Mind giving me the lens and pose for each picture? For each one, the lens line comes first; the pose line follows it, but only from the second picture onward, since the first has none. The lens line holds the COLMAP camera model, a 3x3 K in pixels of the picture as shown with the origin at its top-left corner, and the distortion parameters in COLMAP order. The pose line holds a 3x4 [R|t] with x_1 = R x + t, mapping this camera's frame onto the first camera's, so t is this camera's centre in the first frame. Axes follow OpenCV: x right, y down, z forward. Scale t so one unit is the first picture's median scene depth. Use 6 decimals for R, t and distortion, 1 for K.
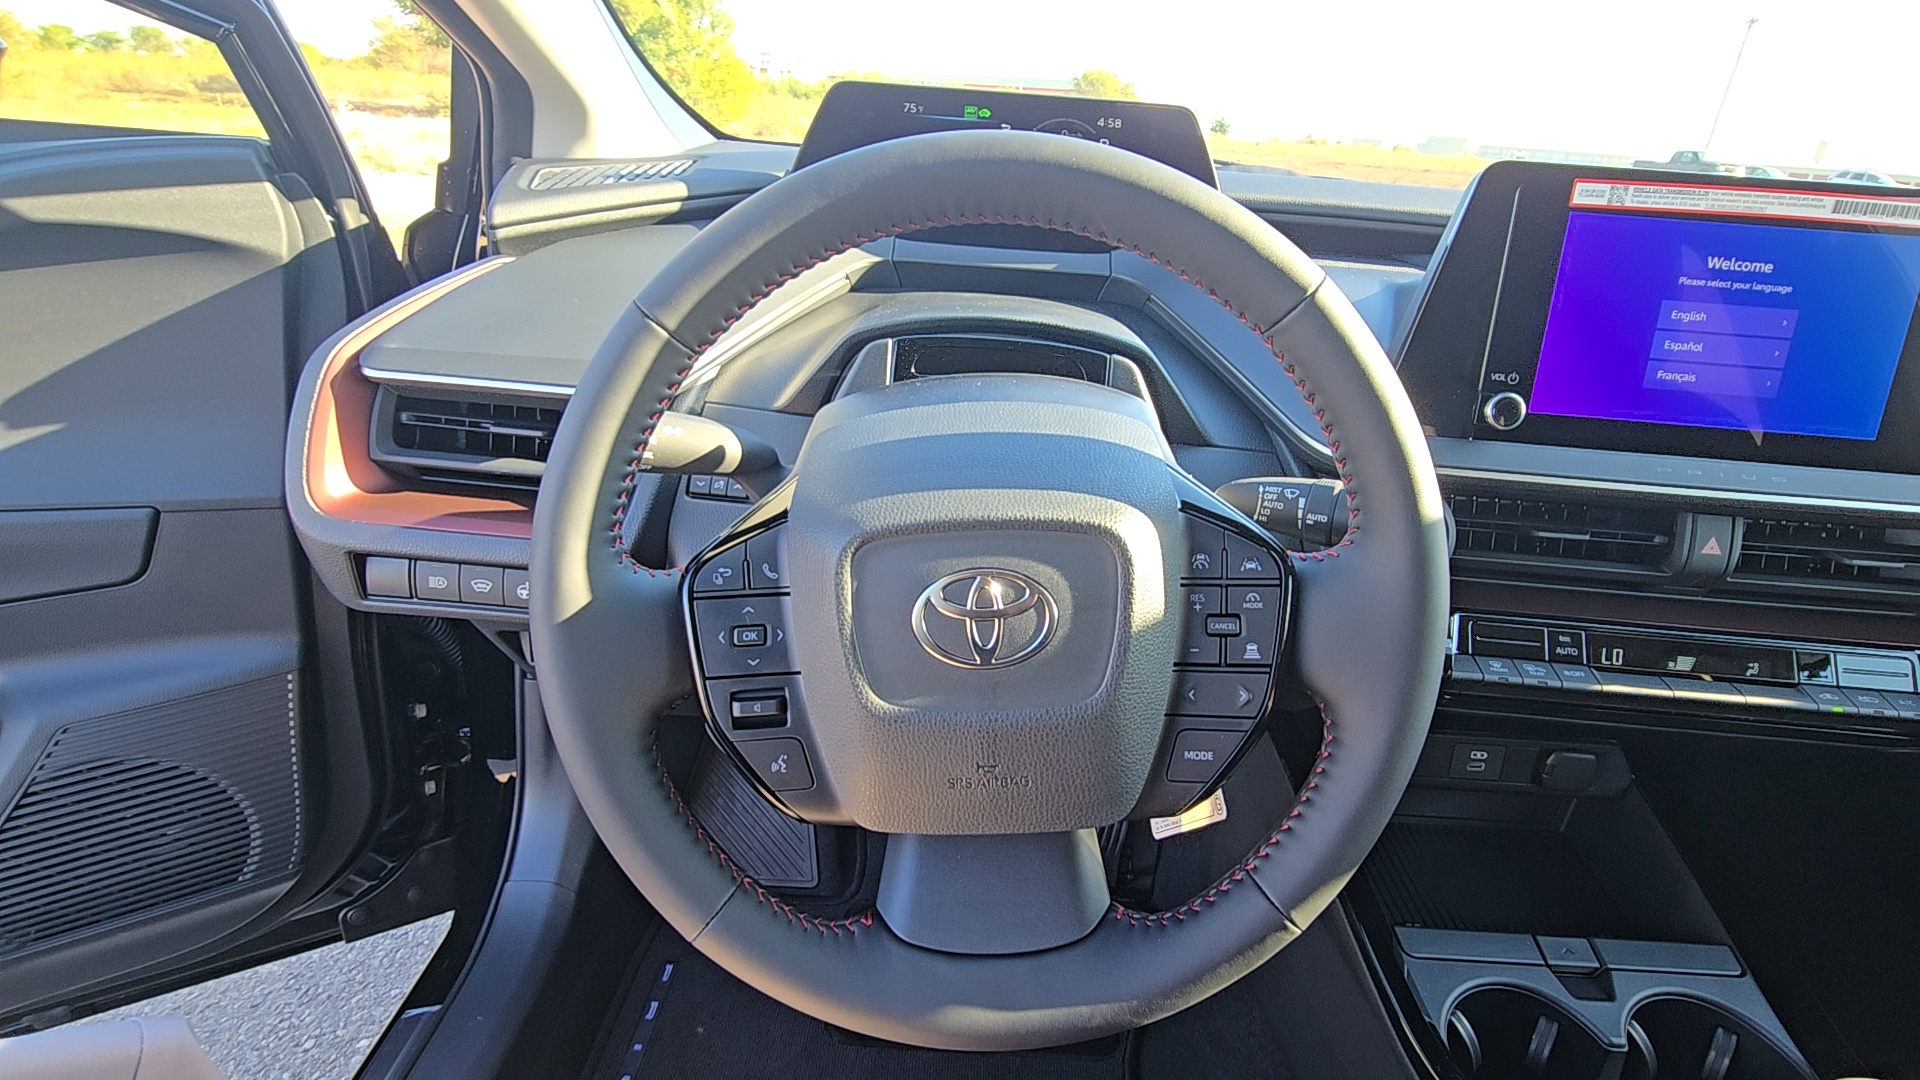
lens RADIAL K [[975.2, 0, 964.4], [0, 975.2, 540.1], [0, 0, 1]] dist [0.001564, 0.000987]
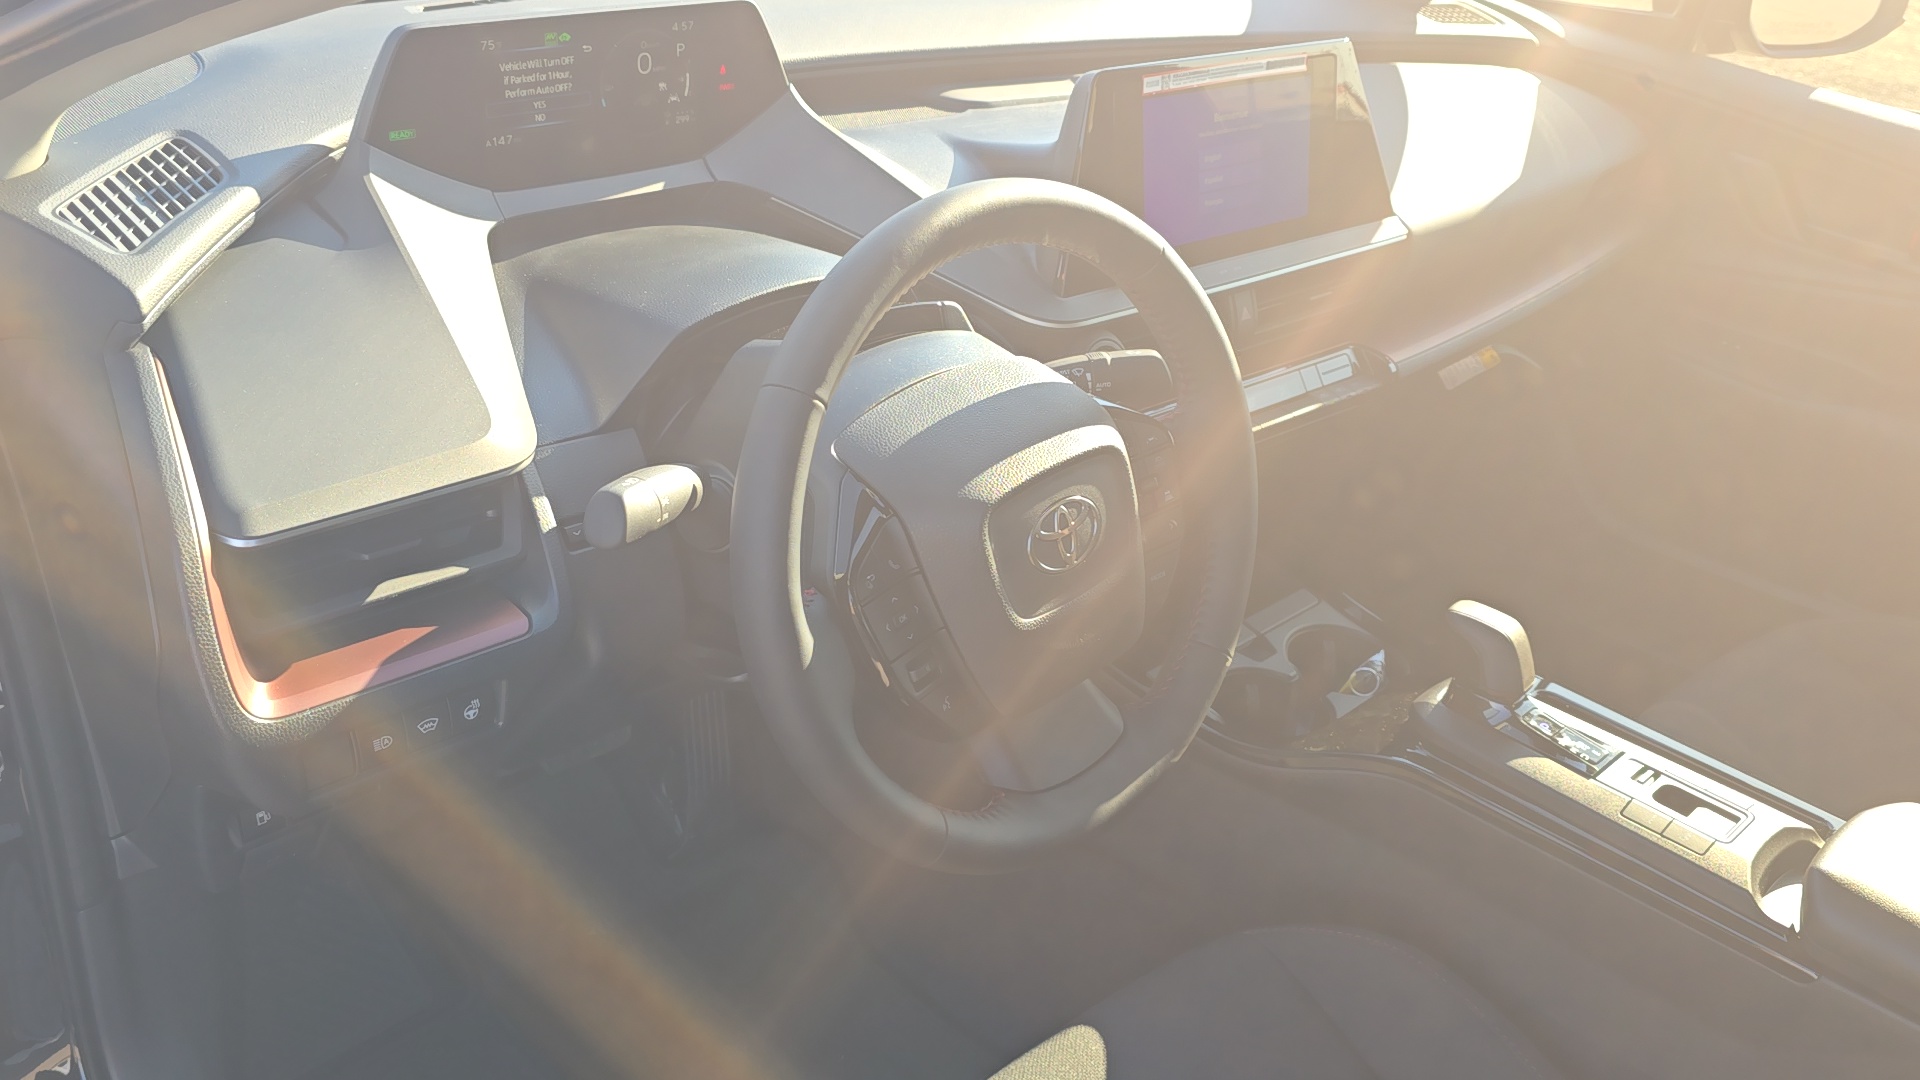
lens RADIAL K [[1544.6, 0, 964.3], [0, 1544.6, 548.7], [0, 0, 1]] dist [-0.030153, -0.000578]
pose [[0.714207, -0.354749, 0.603376, -0.972021], [0.267427, 0.934948, 0.233144, -0.310344], [-0.646832, -0.005154, 0.762615, -0.402072]]
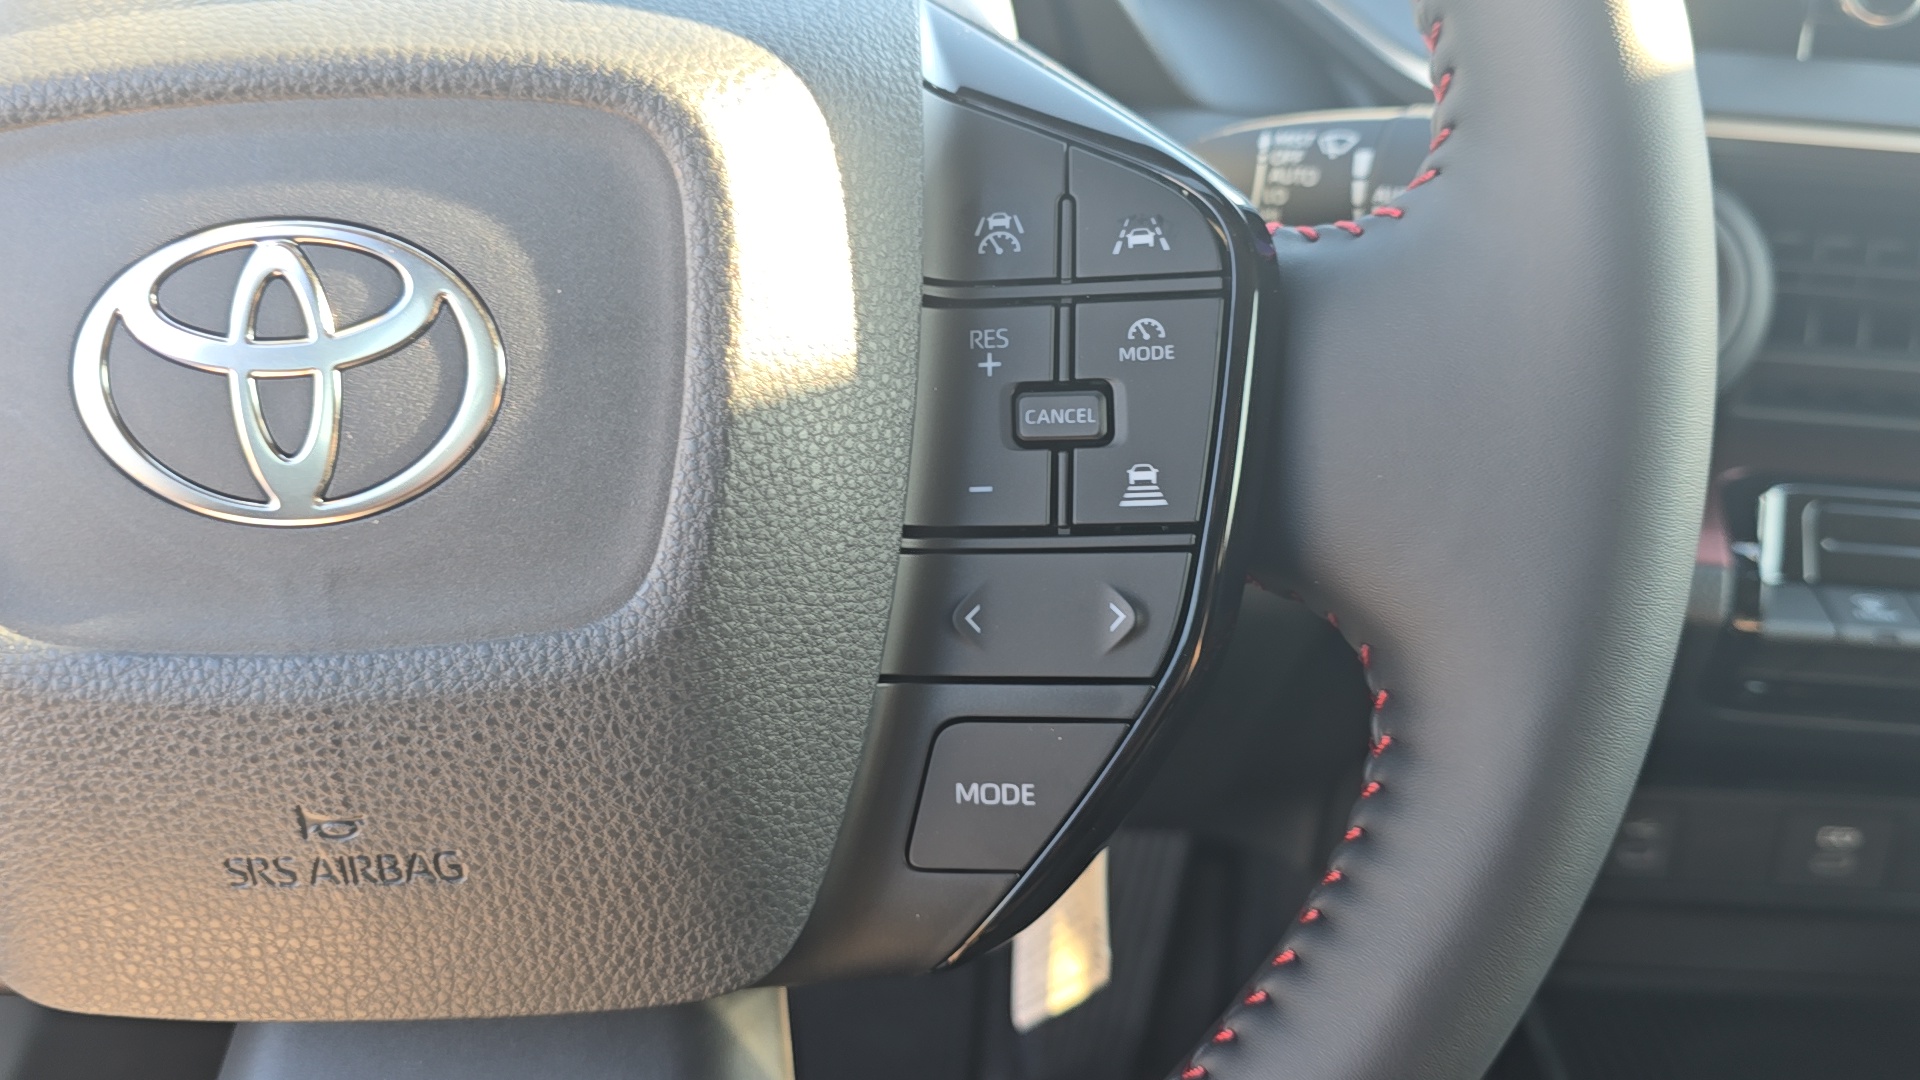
lens RADIAL K [[1544.6, 0, 964.3], [0, 1544.6, 548.7], [0, 0, 1]] dist [-0.030153, -0.000578]
pose [[0.999160, -0.013648, -0.038634, 0.185171], [0.014124, 0.999827, 0.012079, 0.093894], [0.038462, -0.012614, 0.999180, 0.335554]]
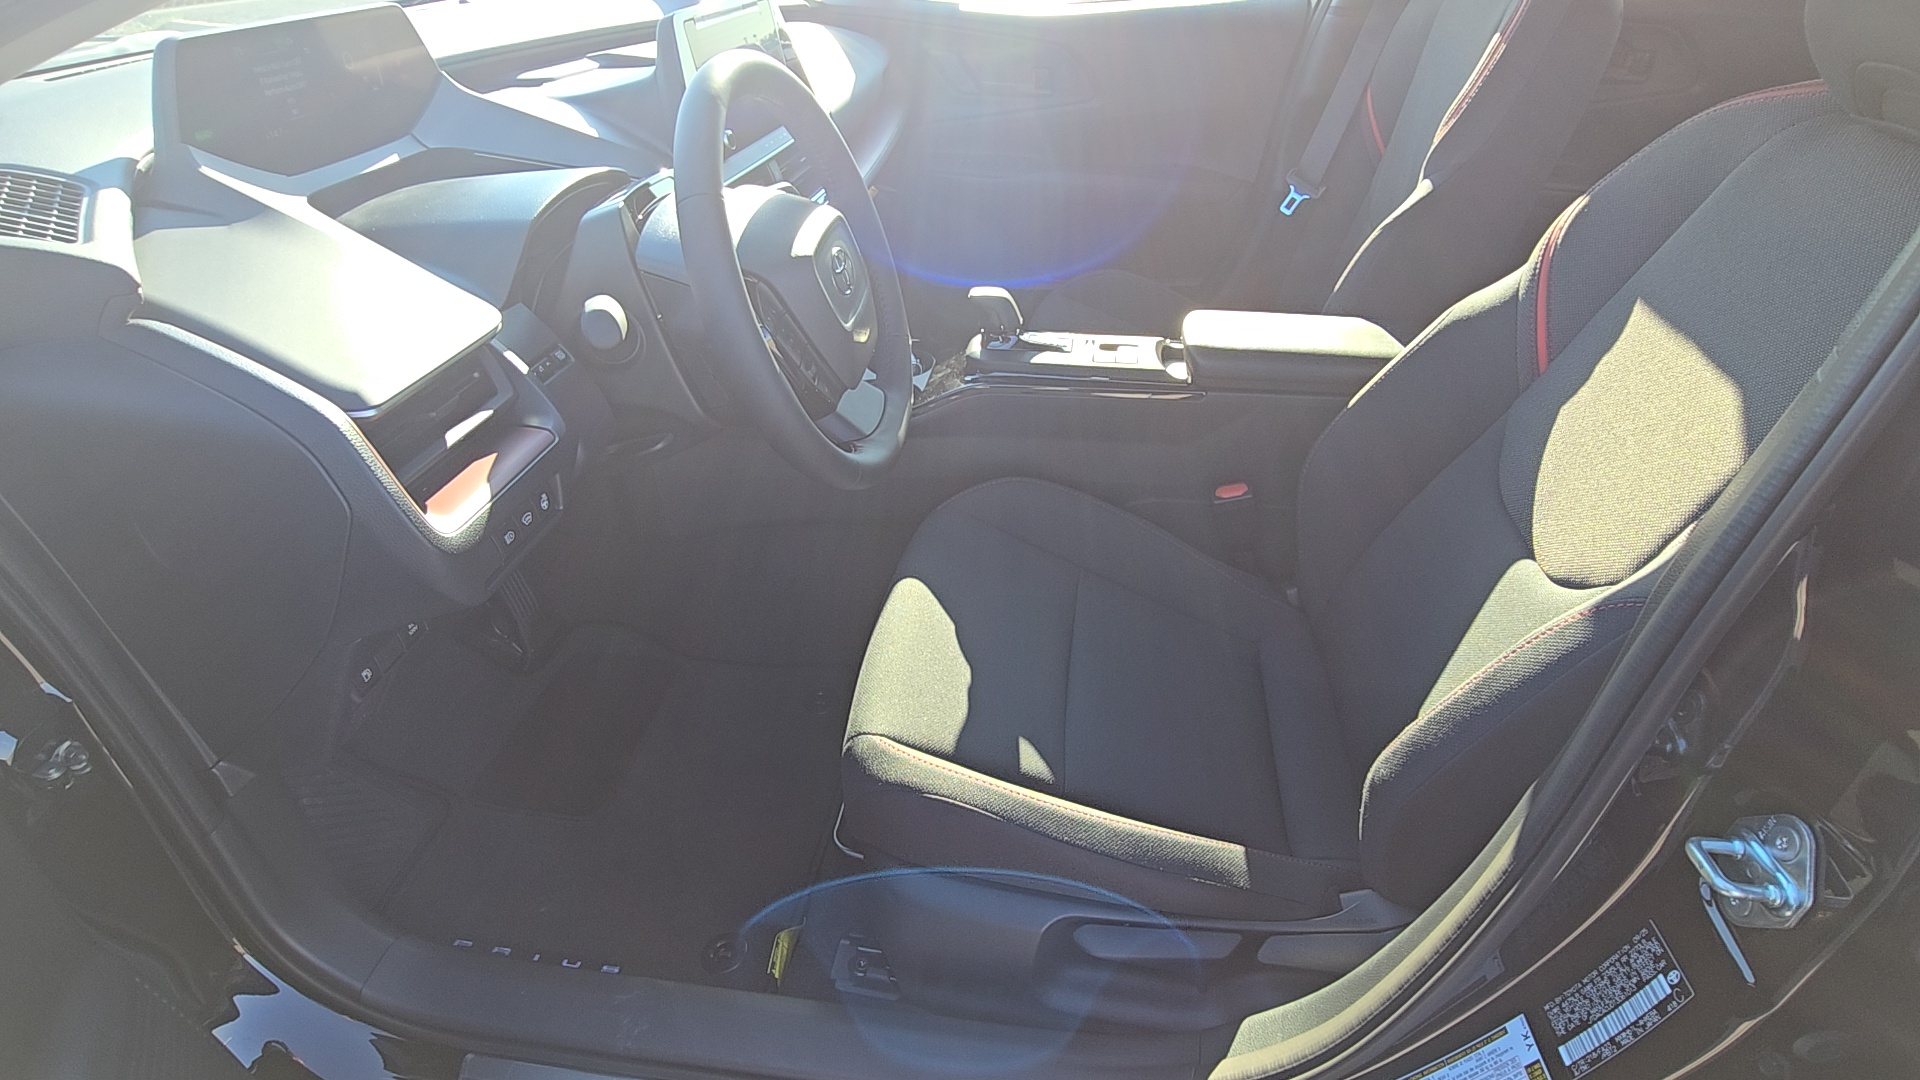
lens RADIAL K [[944.8, 0, 957.1], [0, 944.8, 541.5], [0, 0, 1]] dist [-0.005106, -0.000472]
pose [[0.140969, -0.619814, 0.771983, -1.416946], [0.418549, 0.743968, 0.520891, -0.338346], [-0.897187, 0.249683, 0.364299, 0.086529]]
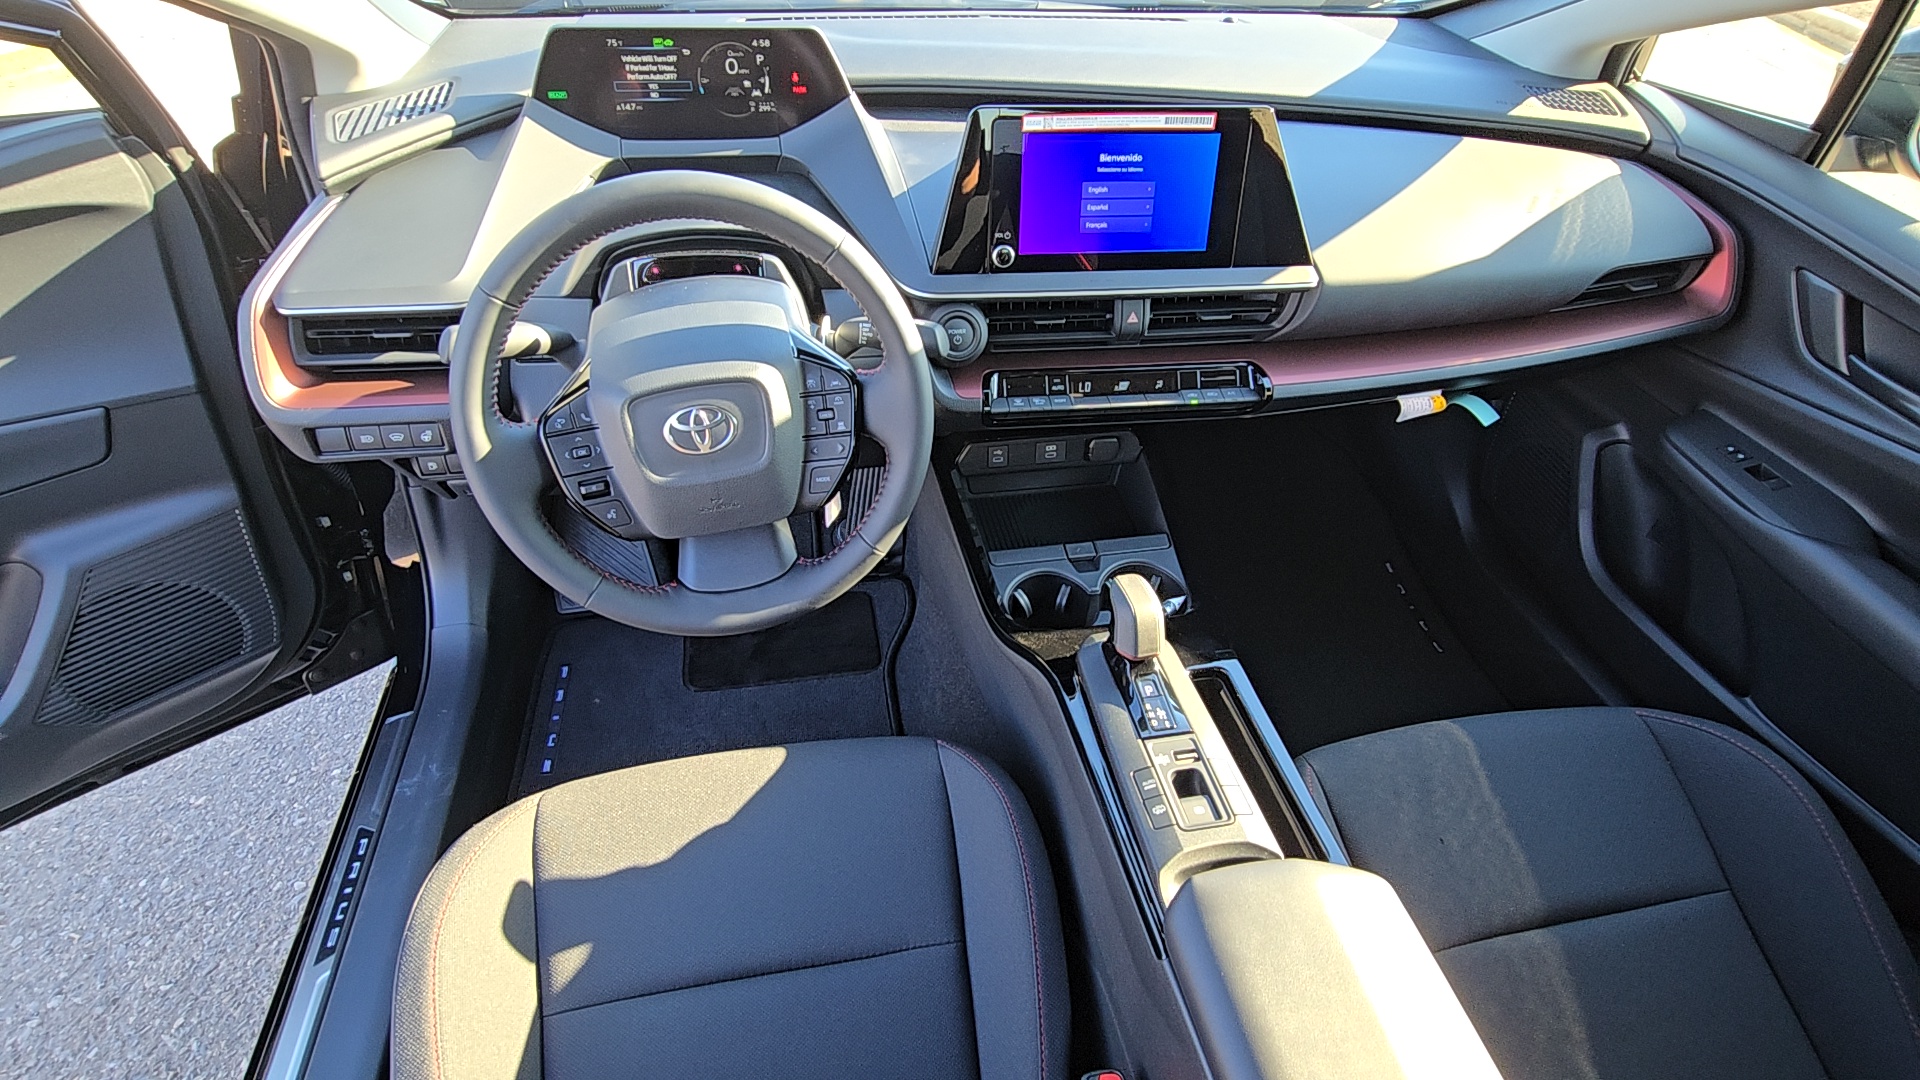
lens RADIAL K [[944.8, 0, 957.1], [0, 944.8, 541.5], [0, 0, 1]] dist [-0.005106, -0.000472]
pose [[0.975725, -0.155361, 0.154349, 0.138846], [0.106088, 0.951890, 0.287491, -0.142204], [-0.191588, -0.264138, 0.945265, -0.703579]]
